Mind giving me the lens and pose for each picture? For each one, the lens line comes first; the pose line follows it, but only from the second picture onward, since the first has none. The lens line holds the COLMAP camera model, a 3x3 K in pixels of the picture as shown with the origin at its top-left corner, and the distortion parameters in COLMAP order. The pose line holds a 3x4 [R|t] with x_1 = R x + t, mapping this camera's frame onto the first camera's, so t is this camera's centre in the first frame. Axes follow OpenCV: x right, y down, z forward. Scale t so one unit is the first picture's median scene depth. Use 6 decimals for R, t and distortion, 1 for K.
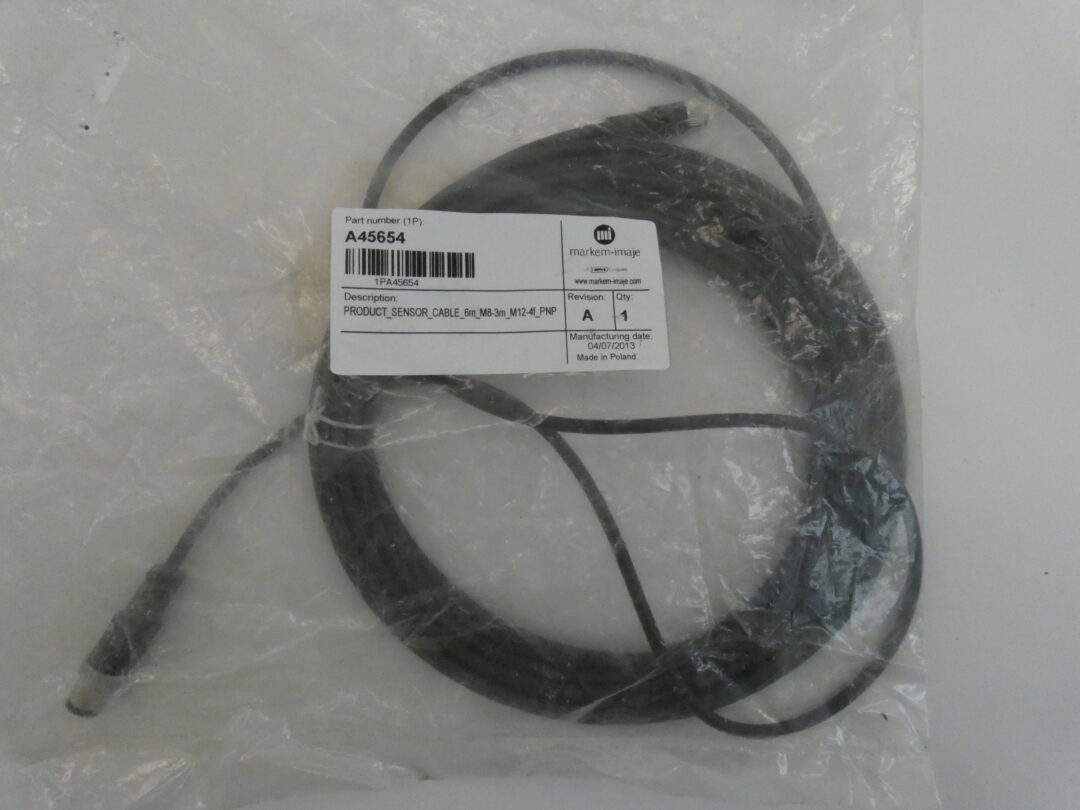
lens RADIAL K [[627.6, 0, 537.6], [0, 627.6, 403.8], [0, 0, 1]] dist [0.017157, -0.000377]
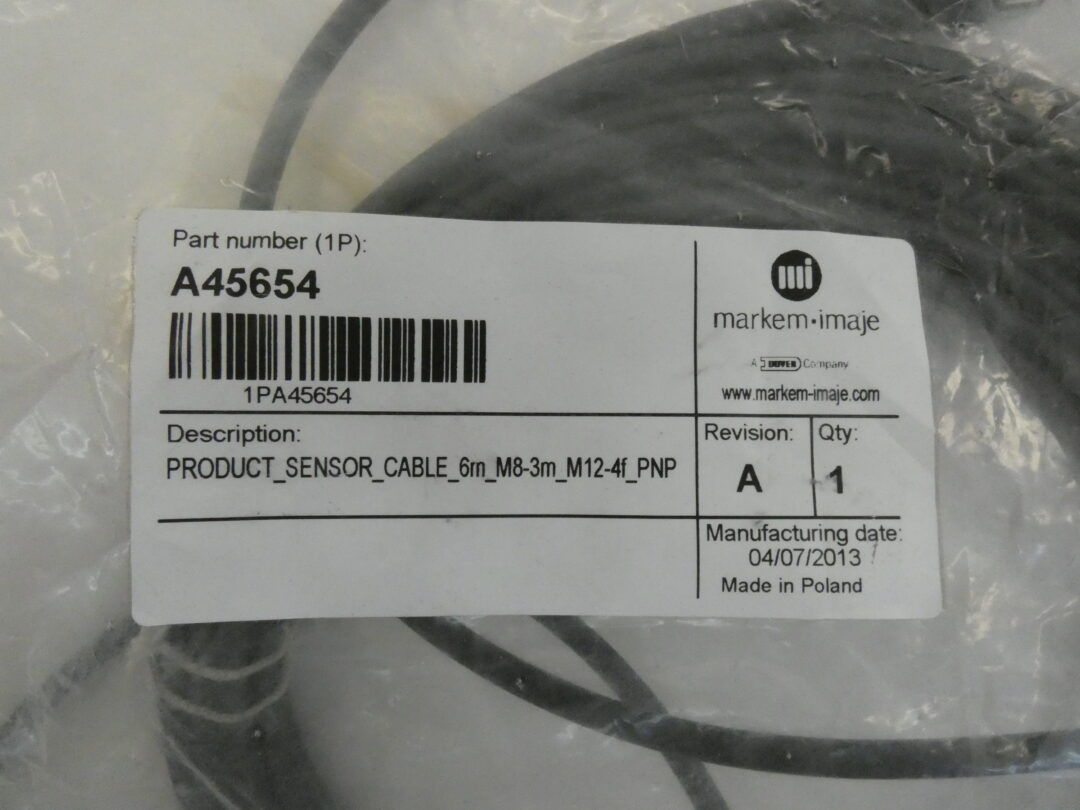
lens RADIAL K [[627.6, 0, 543.6], [0, 627.6, 405.6], [0, 0, 1]] dist [0.017157, -0.000377]
pose [[0.997803, 0.040052, -0.052770, -0.038630], [-0.032949, 0.991073, 0.129188, -0.241845], [0.057473, -0.127166, 0.990215, 0.585150]]
